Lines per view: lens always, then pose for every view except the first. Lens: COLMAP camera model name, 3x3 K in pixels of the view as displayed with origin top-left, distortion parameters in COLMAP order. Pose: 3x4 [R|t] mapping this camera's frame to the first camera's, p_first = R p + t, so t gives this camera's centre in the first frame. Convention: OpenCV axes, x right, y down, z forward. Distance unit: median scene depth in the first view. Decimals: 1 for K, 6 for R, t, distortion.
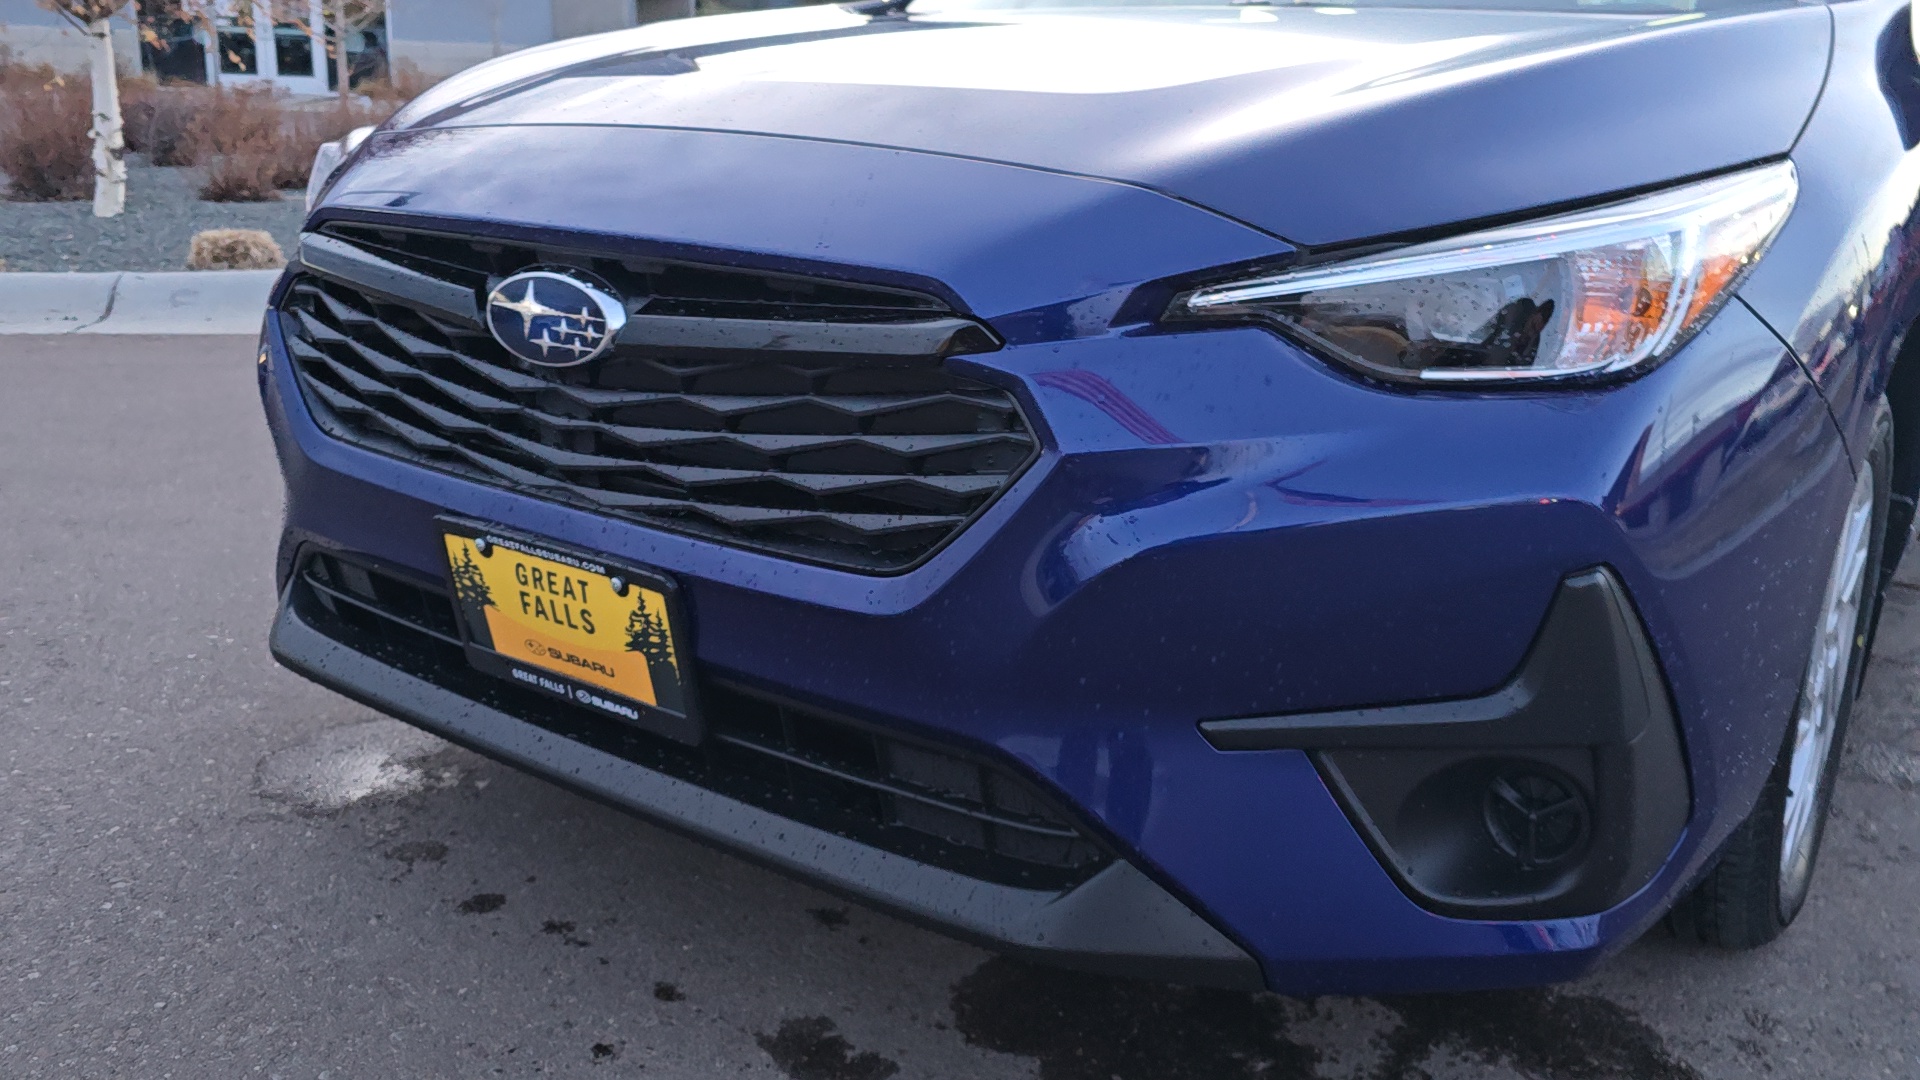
lens RADIAL K [[1587.2, 0, 956.3], [0, 1587.2, 554.6], [0, 0, 1]] dist [0.007587, -0.001374]
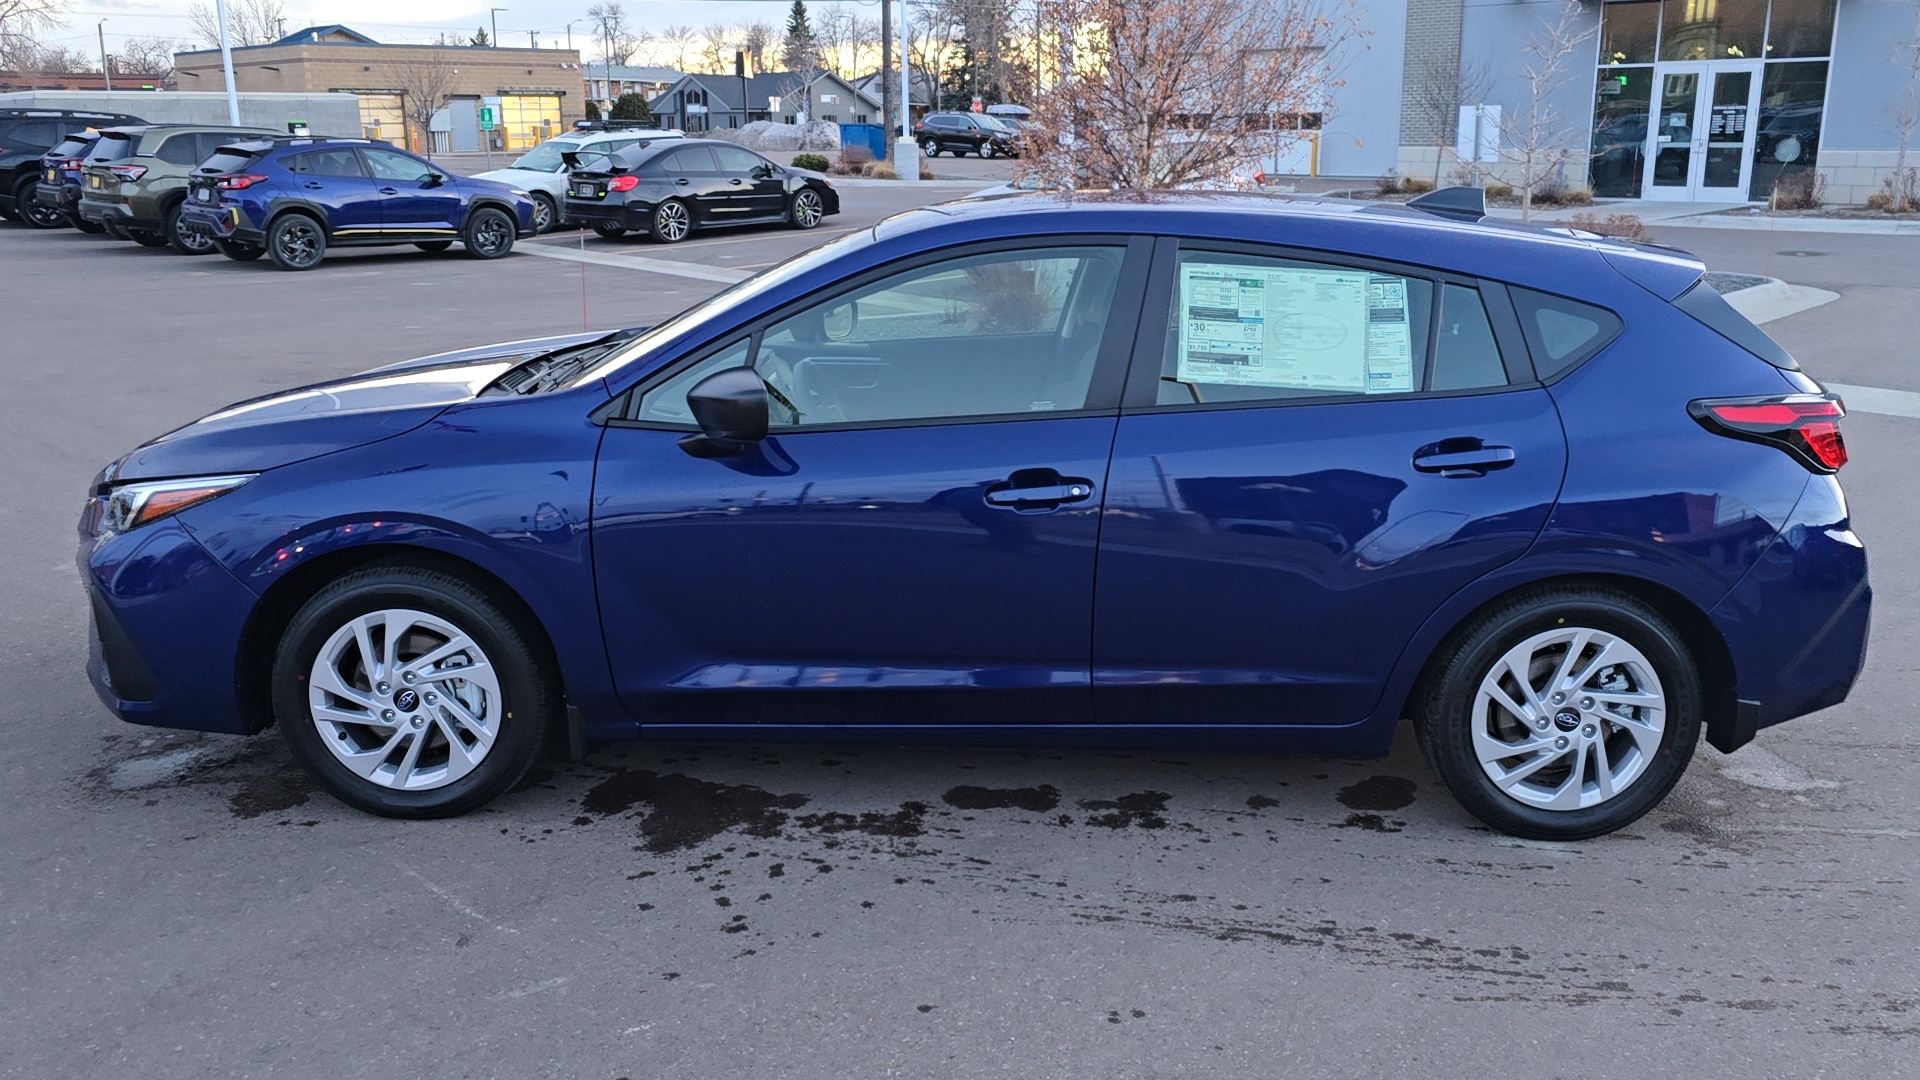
lens RADIAL K [[1587.2, 0, 972.2], [0, 1587.2, 542.2], [0, 0, 1]] dist [0.007587, -0.001374]
pose [[0.580197, 0.169171, -0.796714, 3.207882], [-0.209877, 0.976211, 0.054444, -0.504798], [0.786971, 0.135623, 0.601899, 0.316413]]
